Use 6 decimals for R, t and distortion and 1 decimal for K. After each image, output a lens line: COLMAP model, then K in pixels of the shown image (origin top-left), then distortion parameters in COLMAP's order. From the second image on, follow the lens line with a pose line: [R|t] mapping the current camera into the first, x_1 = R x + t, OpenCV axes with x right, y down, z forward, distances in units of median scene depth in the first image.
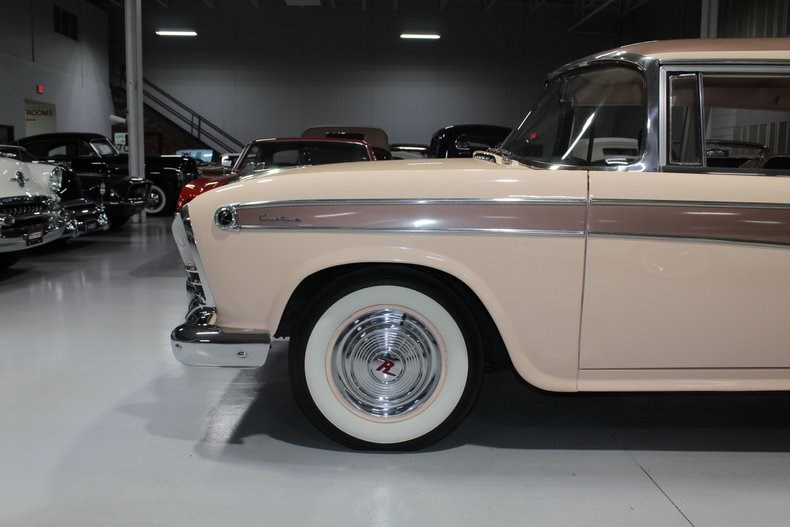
lens RADIAL K [[736.9, 0, 395.0], [0, 736.9, 263.5], [0, 0, 1]] dist [-0.157998, 0.132748]
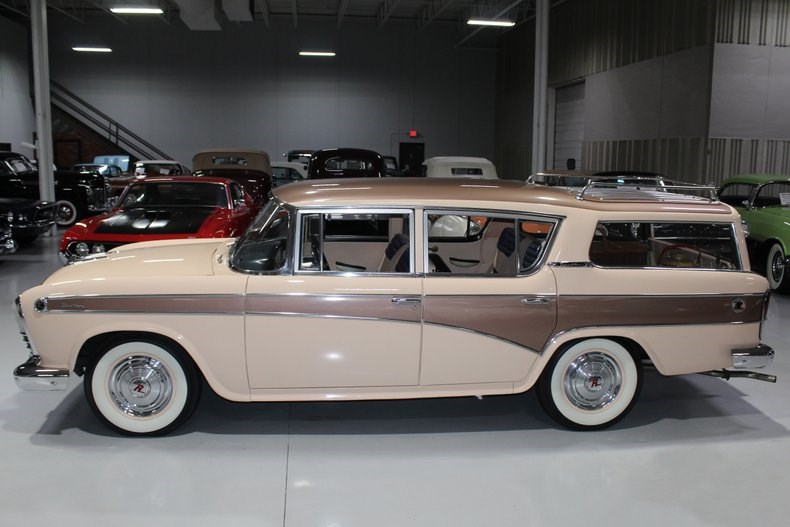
lens RADIAL K [[701.4, 0, 390.9], [0, 701.4, 252.5], [0, 0, 1]] dist [-0.141077, 0.116173]
pose [[0.995443, -0.011389, 0.094679, 0.110217], [0.010478, 0.999894, 0.010116, -0.048784], [-0.094784, -0.009078, 0.995456, -0.171197]]
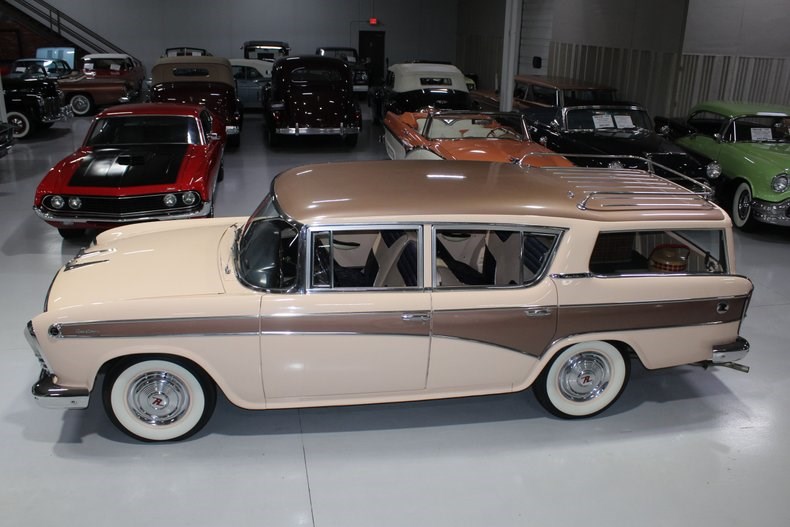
lens RADIAL K [[703.9, 0, 389.4], [0, 703.9, 264.8], [0, 0, 1]] dist [-0.151507, 0.137879]
pose [[0.987229, -0.041029, 0.153936, 0.077190], [0.008593, 0.978575, 0.205713, -0.135666], [-0.159078, -0.201763, 0.966429, -0.167127]]
